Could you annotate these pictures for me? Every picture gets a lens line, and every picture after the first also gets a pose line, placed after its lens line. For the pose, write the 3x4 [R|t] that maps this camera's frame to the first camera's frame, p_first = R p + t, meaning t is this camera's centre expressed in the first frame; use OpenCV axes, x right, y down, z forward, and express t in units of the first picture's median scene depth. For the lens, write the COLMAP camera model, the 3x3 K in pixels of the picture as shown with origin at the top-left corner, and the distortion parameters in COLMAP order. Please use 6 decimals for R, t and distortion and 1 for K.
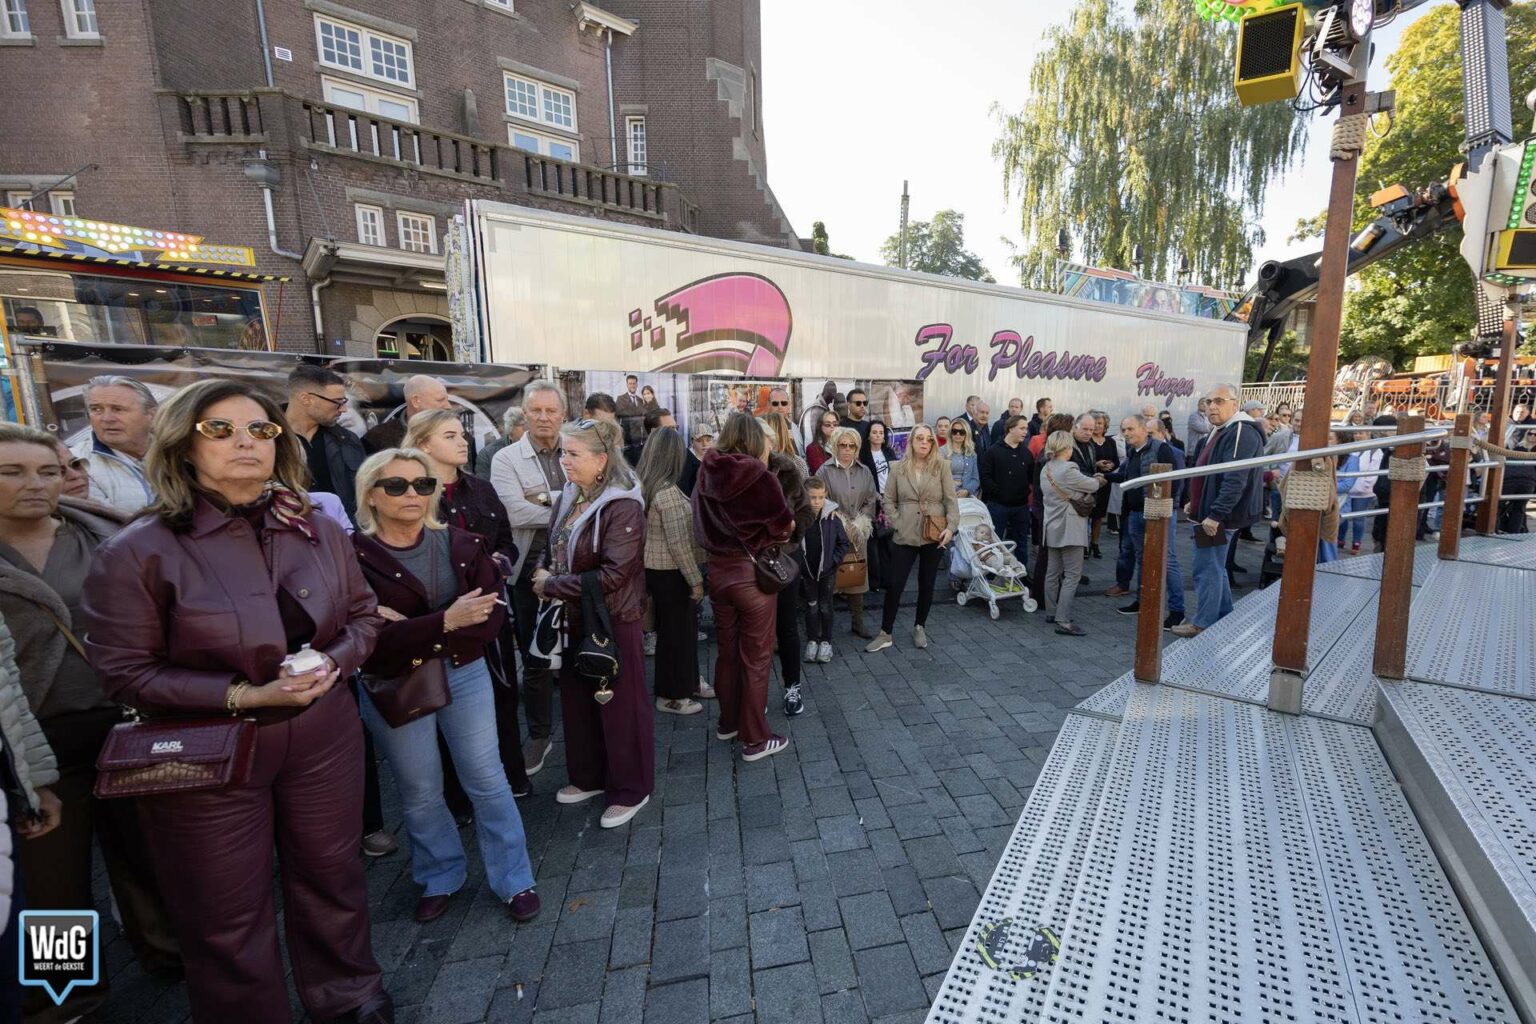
lens RADIAL K [[683.5, 0, 768.0], [0, 683.5, 512.0], [0, 0, 1]] dist [-0.002117, 0.000069]
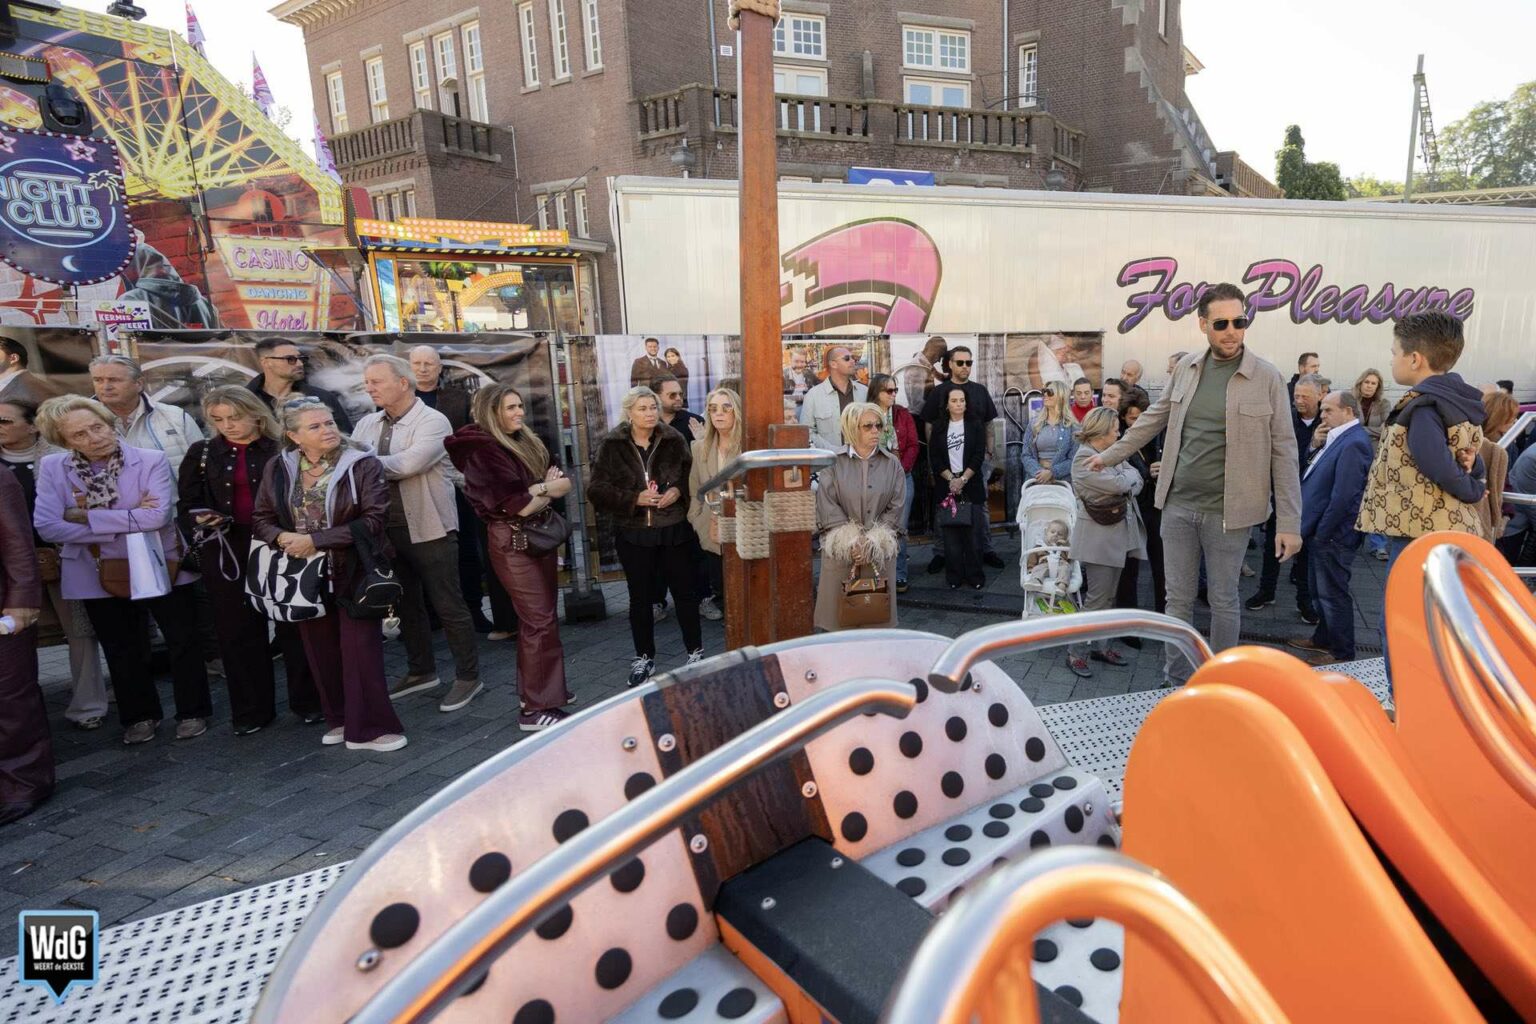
lens RADIAL K [[727.4, 0, 892.3], [0, 727.4, 452.8], [0, 0, 1]] dist [0.000340, -0.000133]
pose [[0.888186, 0.059862, -0.455569, 0.354327], [-0.065941, 0.997820, 0.002554, -0.033745], [0.454729, 0.027772, 0.890197, 0.124076]]
